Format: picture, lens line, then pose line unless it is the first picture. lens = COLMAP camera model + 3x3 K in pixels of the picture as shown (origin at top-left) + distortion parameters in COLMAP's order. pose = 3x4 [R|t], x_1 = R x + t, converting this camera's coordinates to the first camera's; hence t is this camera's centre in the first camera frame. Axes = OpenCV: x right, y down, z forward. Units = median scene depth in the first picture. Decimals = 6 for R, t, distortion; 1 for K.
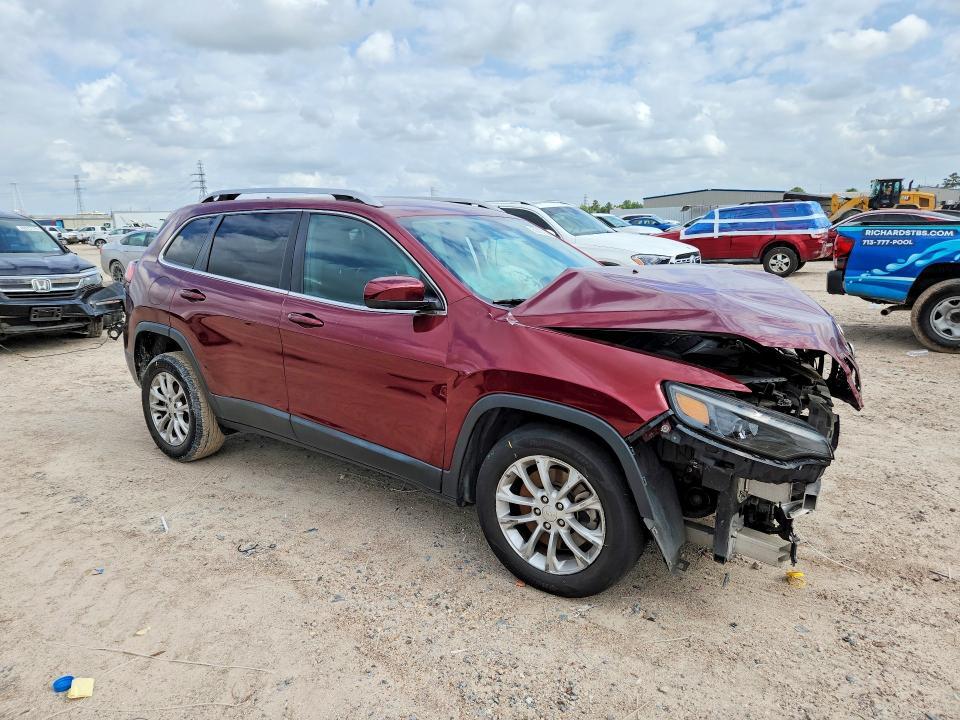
lens RADIAL K [[720.6, 0, 479.4], [0, 720.6, 353.3], [0, 0, 1]] dist [0.027057, -0.031393]
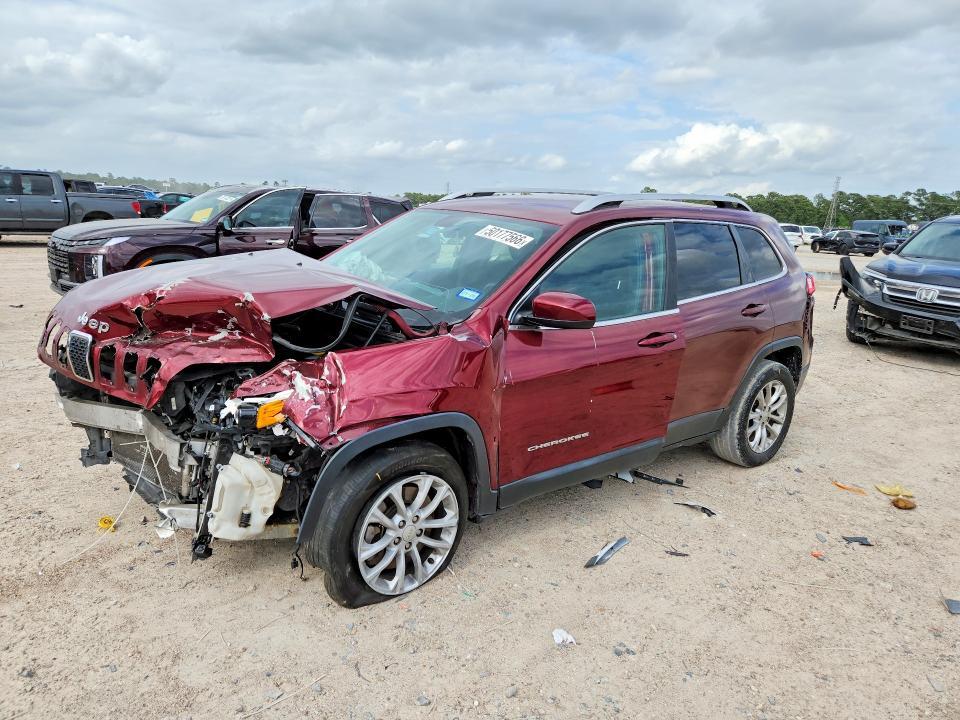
lens RADIAL K [[720.6, 0, 474.0], [0, 720.6, 369.9], [0, 0, 1]] dist [0.027057, -0.031393]
pose [[-0.356152, 0.188608, -0.915195, 0.118037], [-0.198149, 0.941900, 0.271222, -0.032465], [0.913177, 0.277941, -0.298087, 0.173688]]
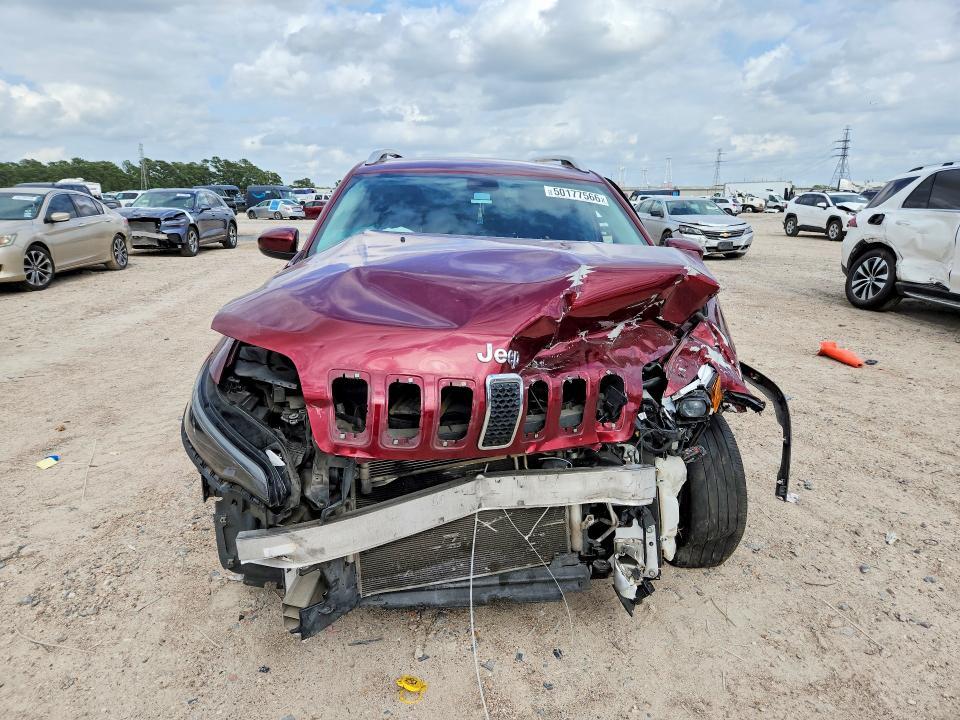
lens RADIAL K [[720.6, 0, 469.7], [0, 720.6, 357.2], [0, 0, 1]] dist [0.027057, -0.031393]
pose [[0.604823, 0.177206, -0.776393, 0.094061], [-0.144024, 0.983192, 0.112210, -0.008850], [0.783228, 0.043952, 0.620179, 0.056989]]
